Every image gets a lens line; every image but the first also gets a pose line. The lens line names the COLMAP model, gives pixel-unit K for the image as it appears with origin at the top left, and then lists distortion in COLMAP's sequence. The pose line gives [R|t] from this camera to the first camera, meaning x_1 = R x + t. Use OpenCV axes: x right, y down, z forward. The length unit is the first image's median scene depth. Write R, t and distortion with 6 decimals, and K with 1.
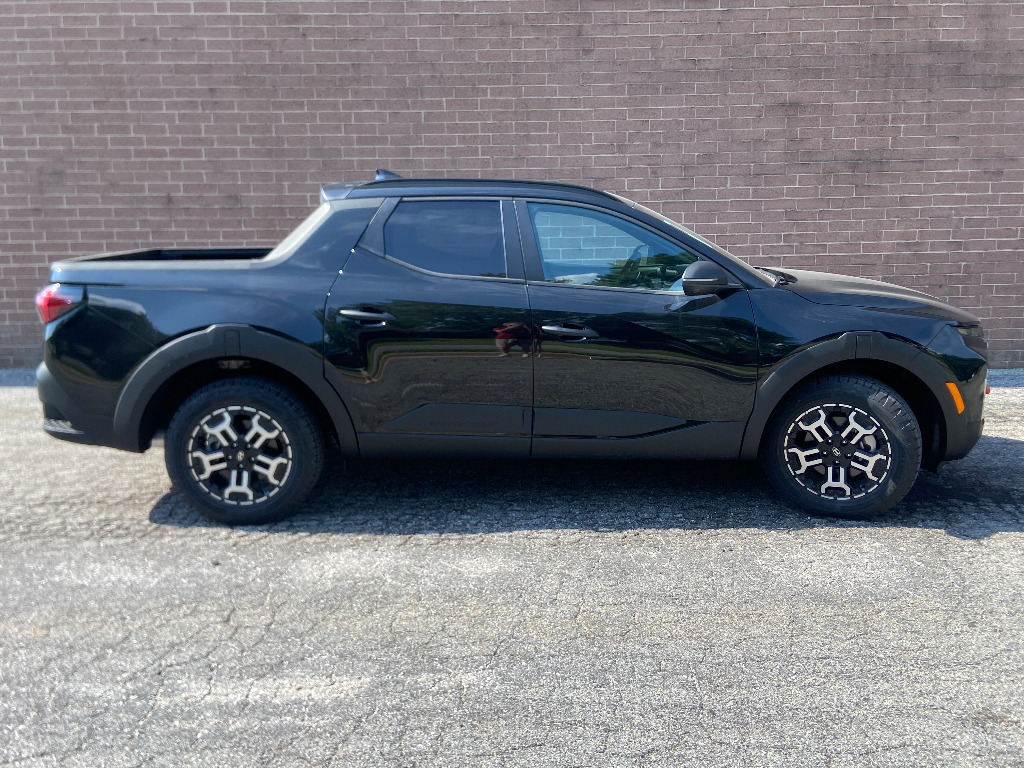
lens RADIAL K [[900.8, 0, 514.3], [0, 900.8, 385.3], [0, 0, 1]] dist [0.118492, -0.146040]
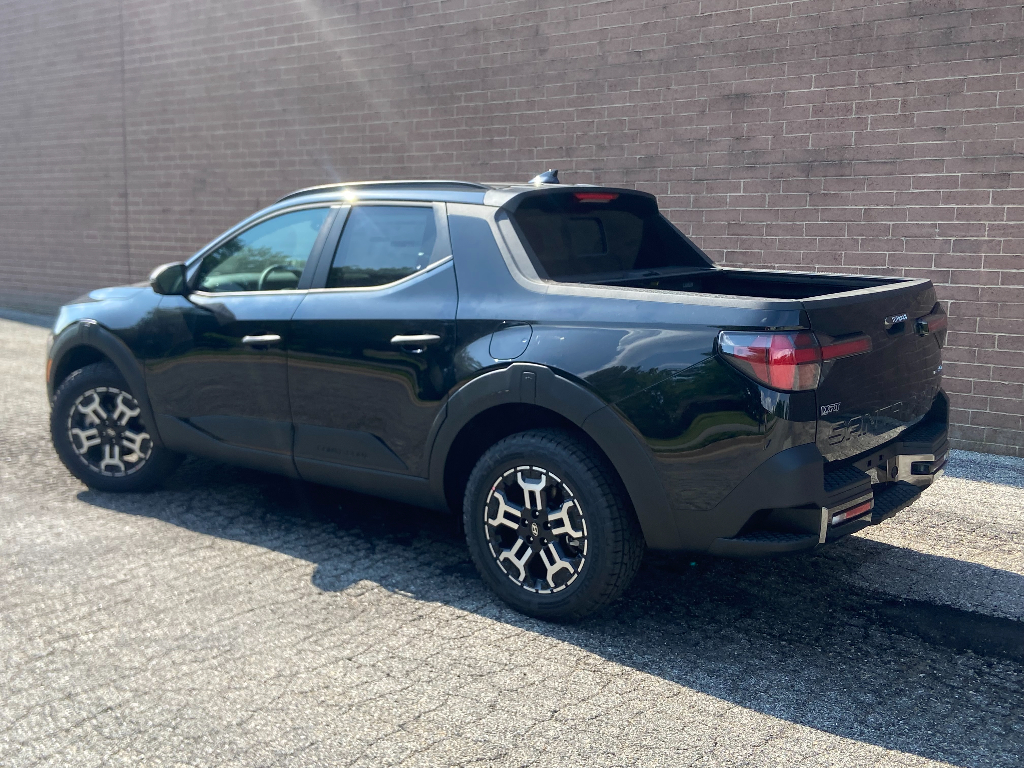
lens RADIAL K [[1029.9, 0, 527.1], [0, 1029.9, 381.9], [0, 0, 1]] dist [0.066804, 0.000000]
pose [[0.788149, 0.113761, -0.604880, 0.752414], [-0.133589, 0.990960, 0.012308, -0.036871], [0.600812, 0.071104, 0.796222, 0.157602]]
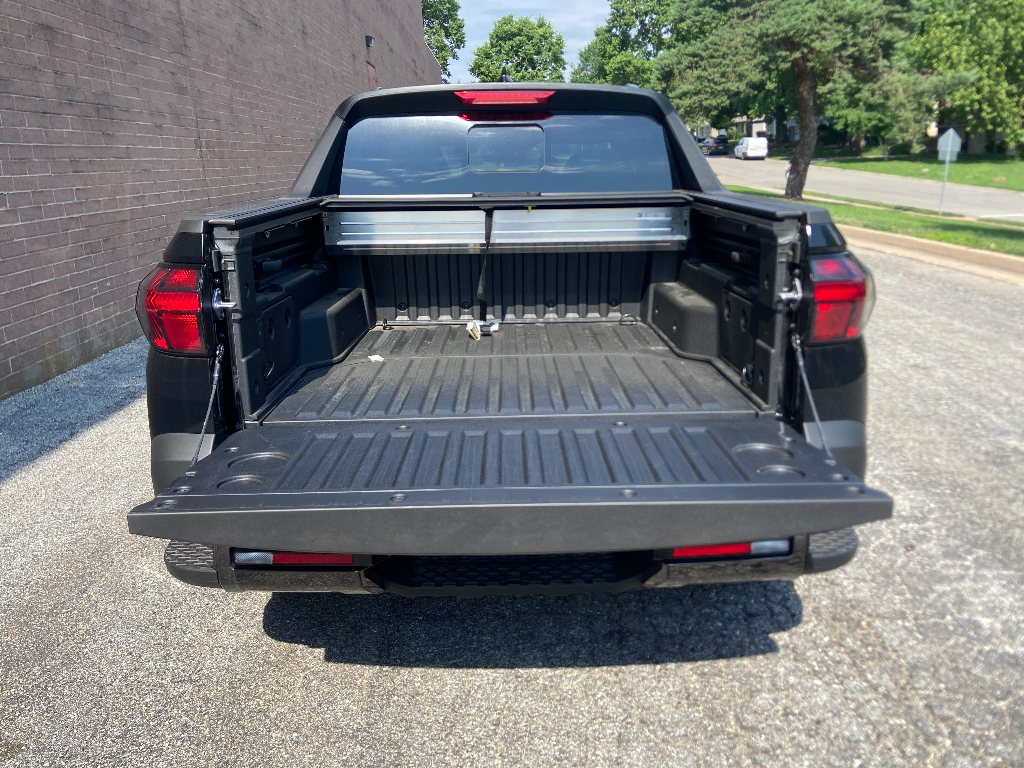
lens RADIAL K [[859.1, 0, 515.8], [0, 859.1, 390.3], [0, 0, 1]] dist [0.047559, -0.048148]
pose [[-0.005738, -0.244662, 0.969592, -0.516800], [0.216324, 0.946344, 0.240076, -0.099050], [-0.976305, 0.211124, 0.047496, 0.632218]]
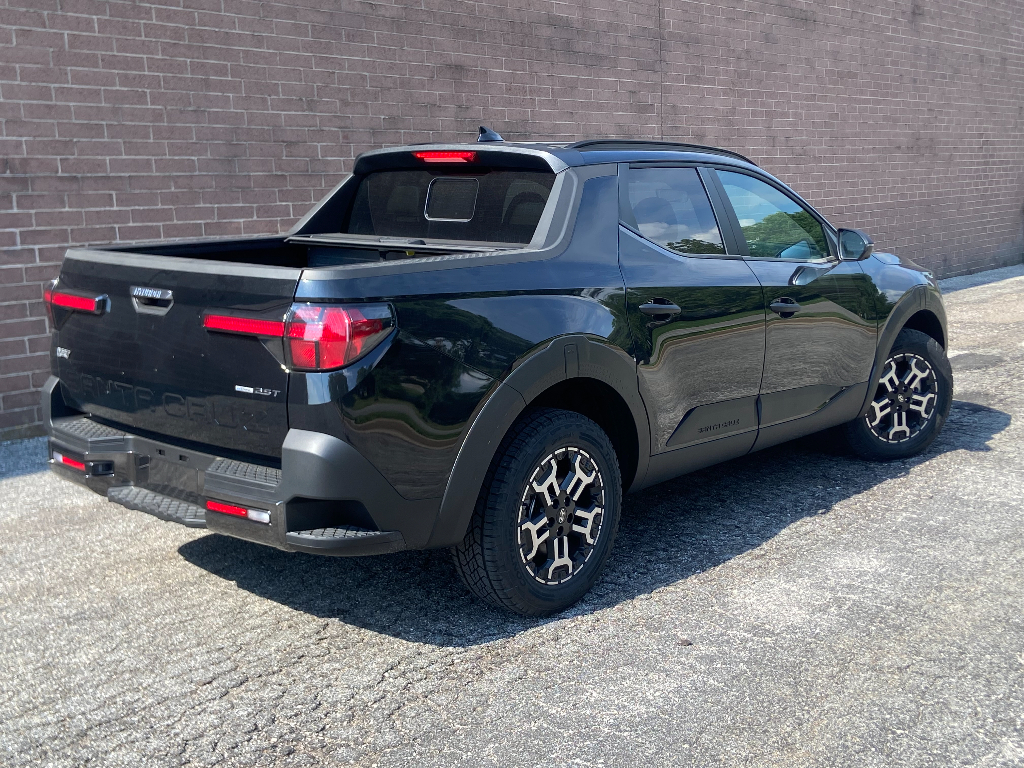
lens RADIAL K [[1174.5, 0, 510.3], [0, 1174.5, 390.4], [0, 0, 1]] dist [0.063959, 0.000000]
pose [[0.662480, -0.132237, 0.737315, -0.553317], [0.149430, 0.987841, 0.042905, -0.037256], [-0.734024, 0.081753, 0.674185, 0.213756]]
